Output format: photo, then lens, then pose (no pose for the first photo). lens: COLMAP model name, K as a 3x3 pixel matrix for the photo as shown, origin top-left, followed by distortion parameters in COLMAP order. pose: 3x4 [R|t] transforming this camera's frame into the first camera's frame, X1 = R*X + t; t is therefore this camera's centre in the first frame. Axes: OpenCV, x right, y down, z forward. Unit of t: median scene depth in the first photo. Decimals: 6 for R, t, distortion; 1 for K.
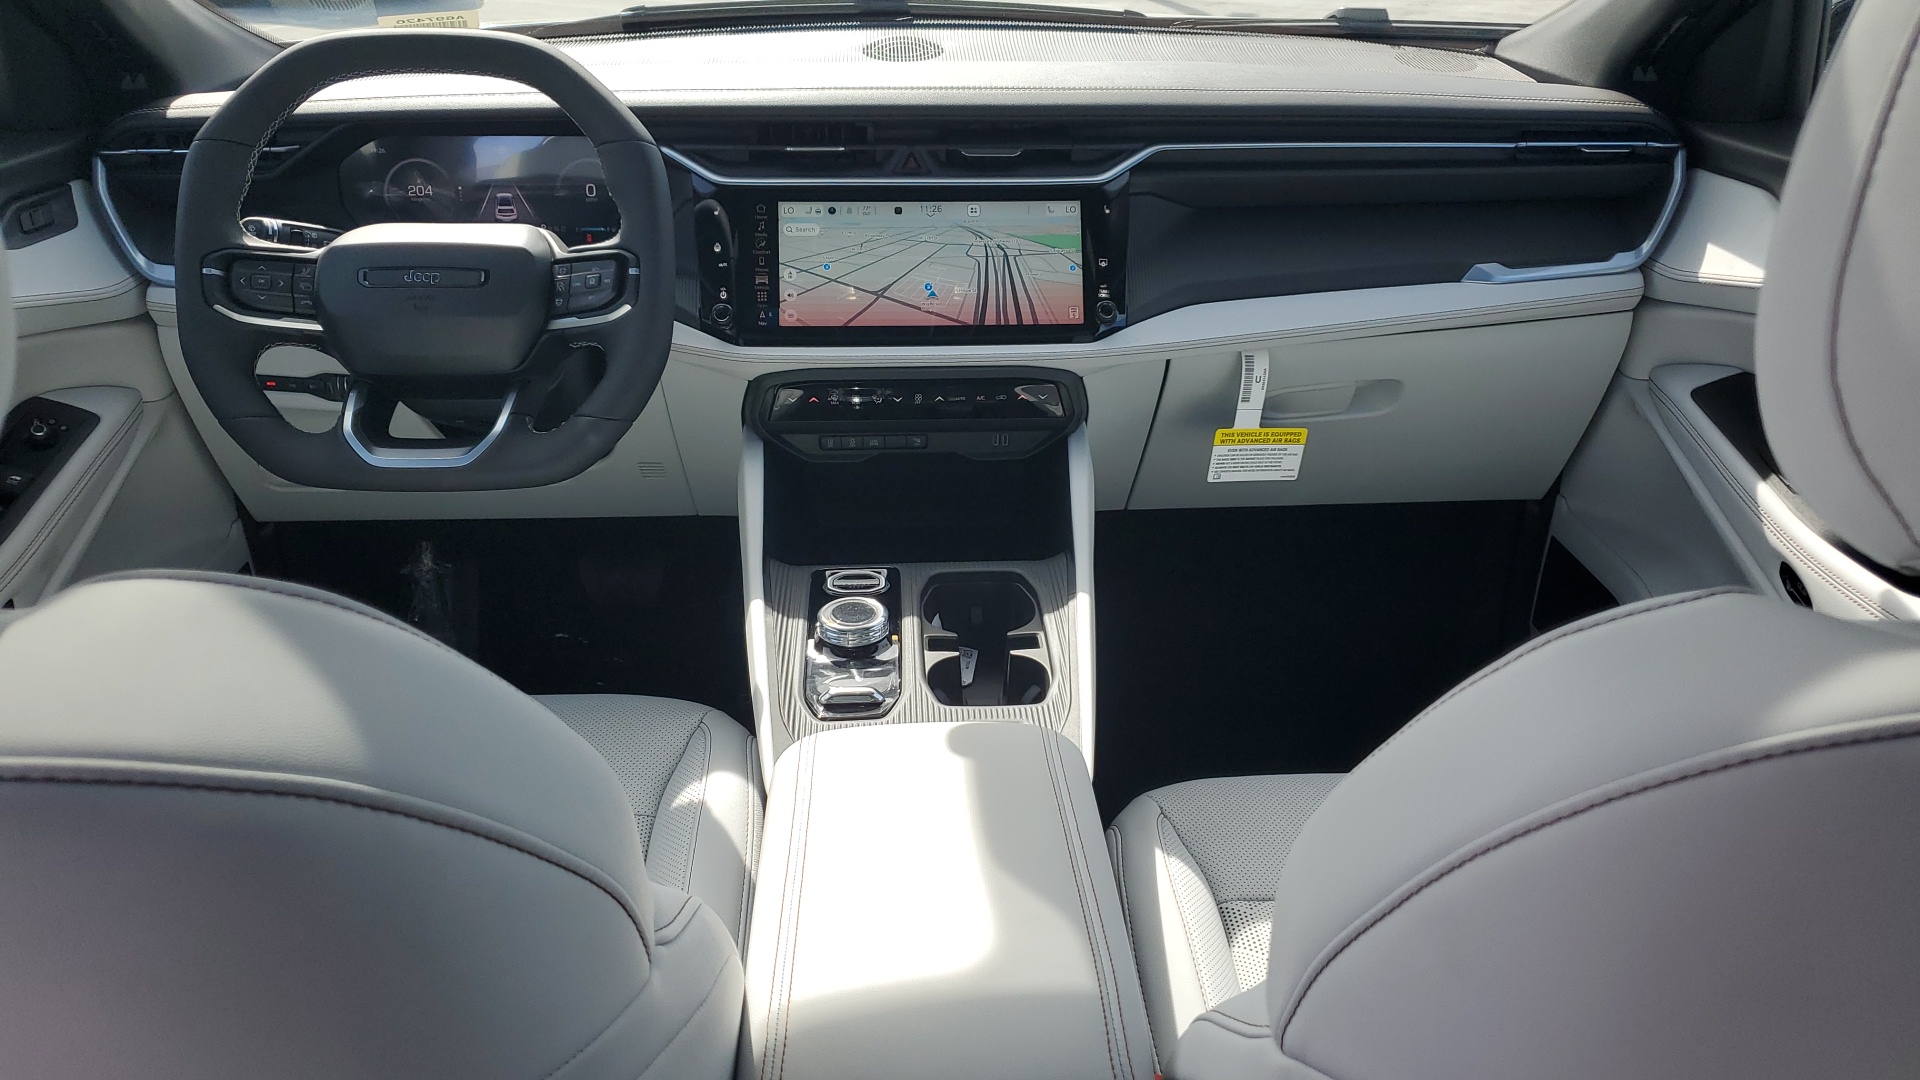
lens RADIAL K [[1494.8, 0, 960.0], [0, 1494.8, 540.0], [0, 0, 1]] dist [0.183436, -0.538514]
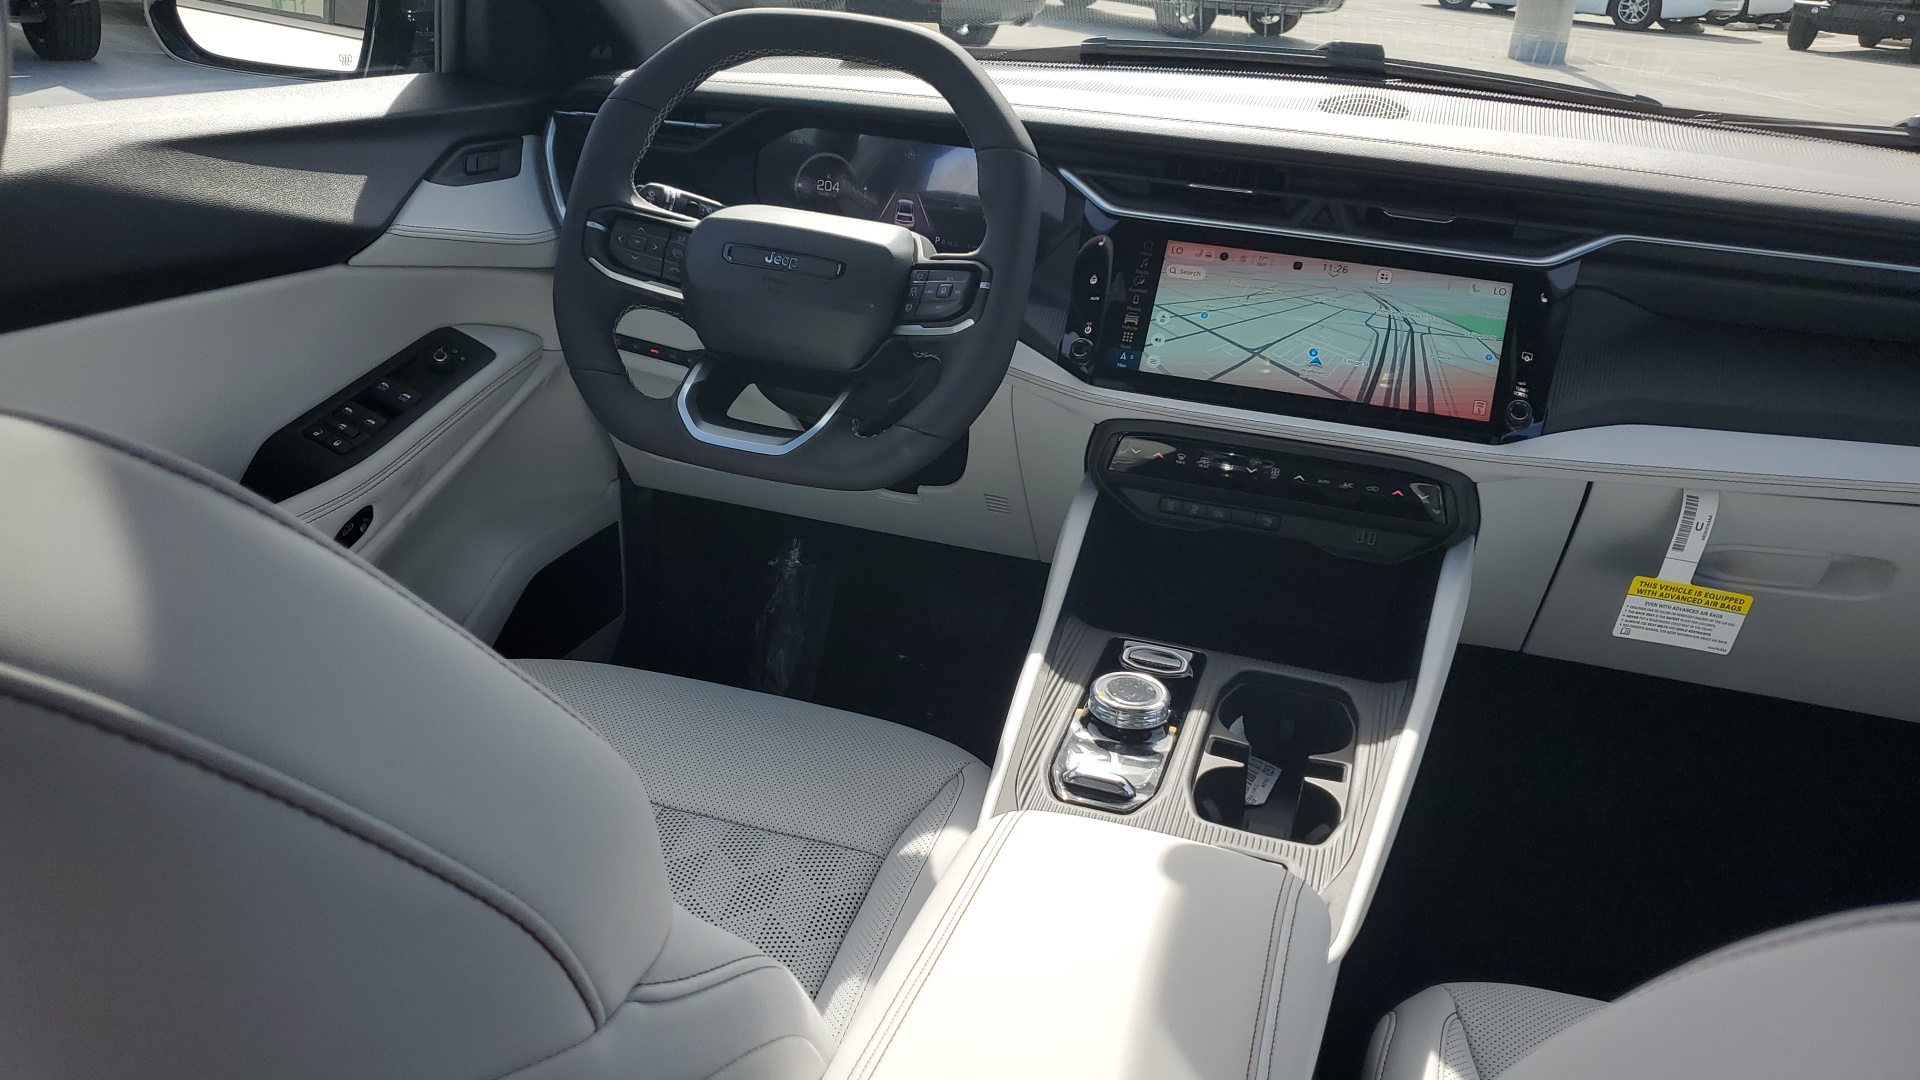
lens RADIAL K [[1494.8, 0, 960.0], [0, 1494.8, 540.0], [0, 0, 1]] dist [0.183436, -0.538514]
pose [[0.937756, 0.189685, -0.290919, 0.063956], [-0.204002, 0.978778, -0.019403, -0.000603], [0.281064, 0.077543, 0.956551, 0.097212]]
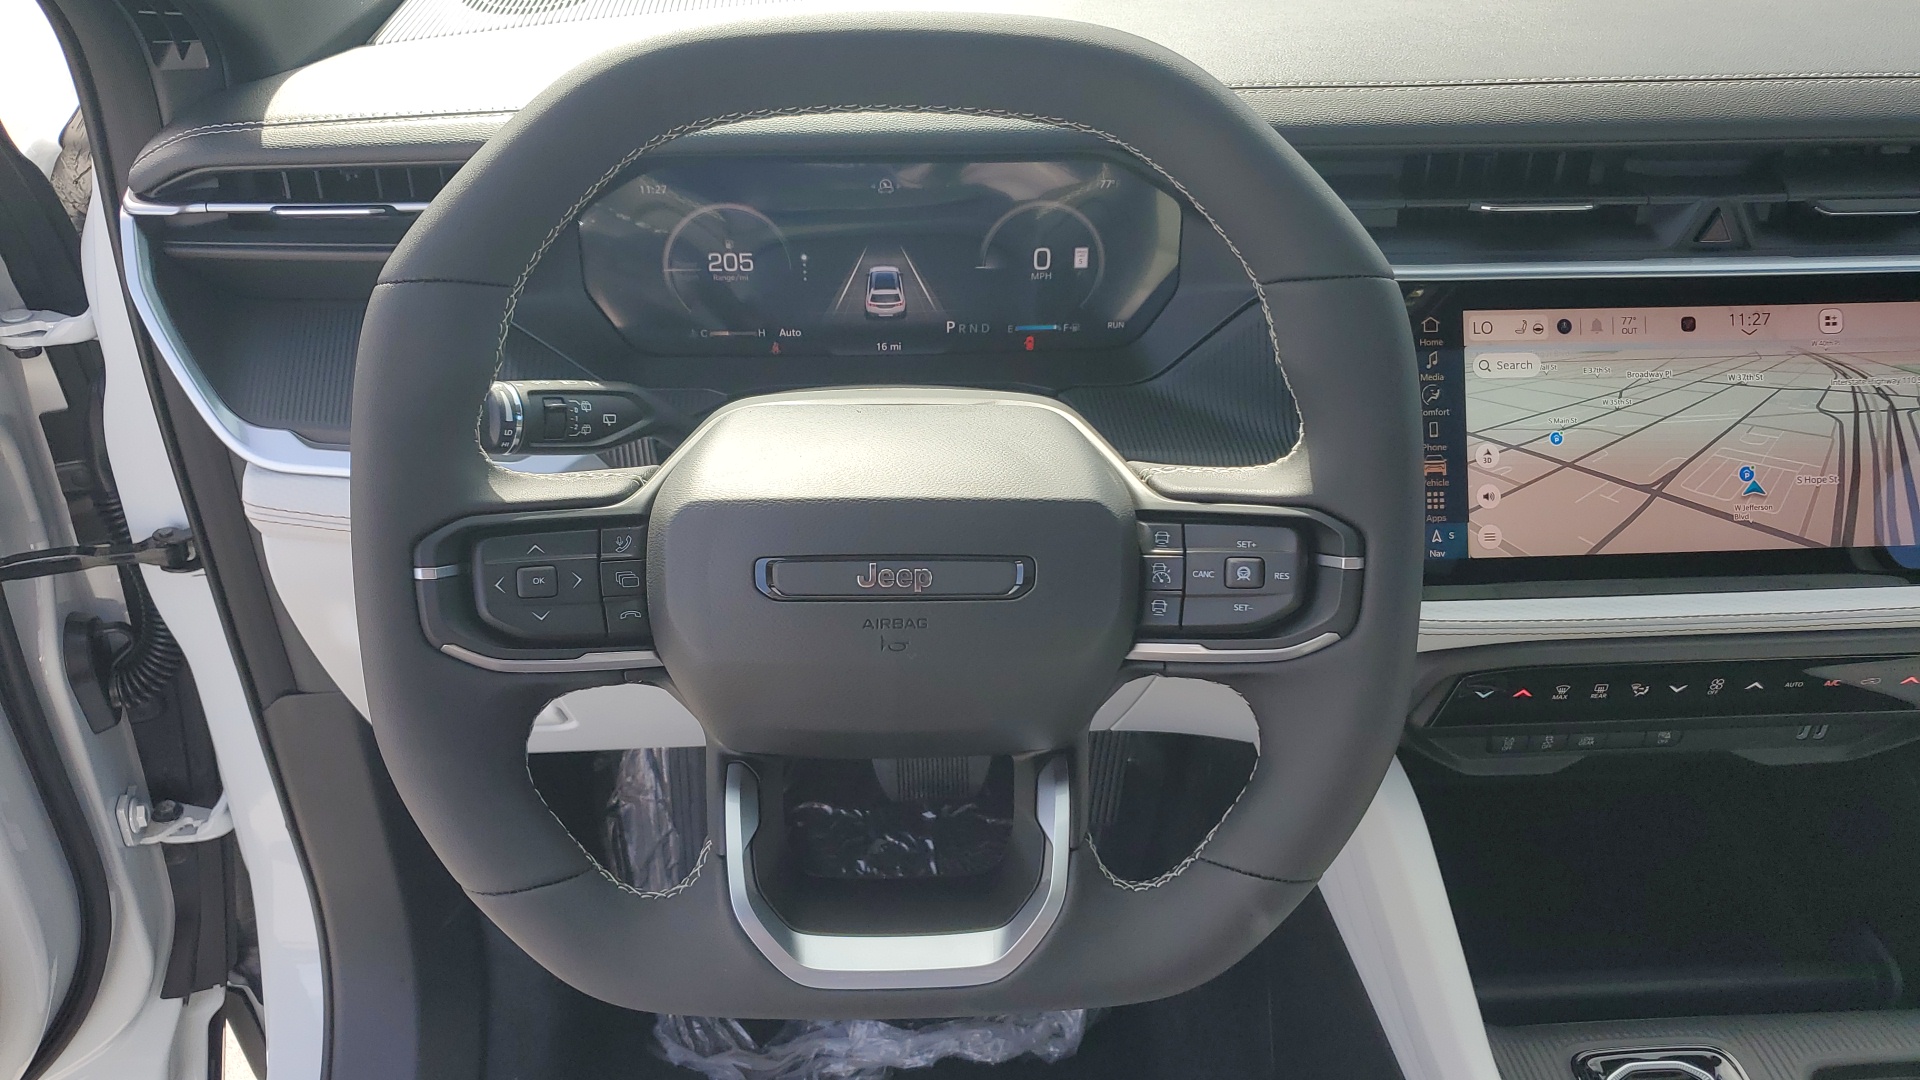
lens RADIAL K [[1516.6, 0, 960.0], [0, 1516.6, 540.0], [0, 0, 1]] dist [0.001178, 0.001560]
pose [[0.999966, -0.005743, 0.005969, -0.297063], [0.004926, 0.991640, 0.128940, -0.215547], [-0.006660, -0.128906, 0.991634, 0.481049]]
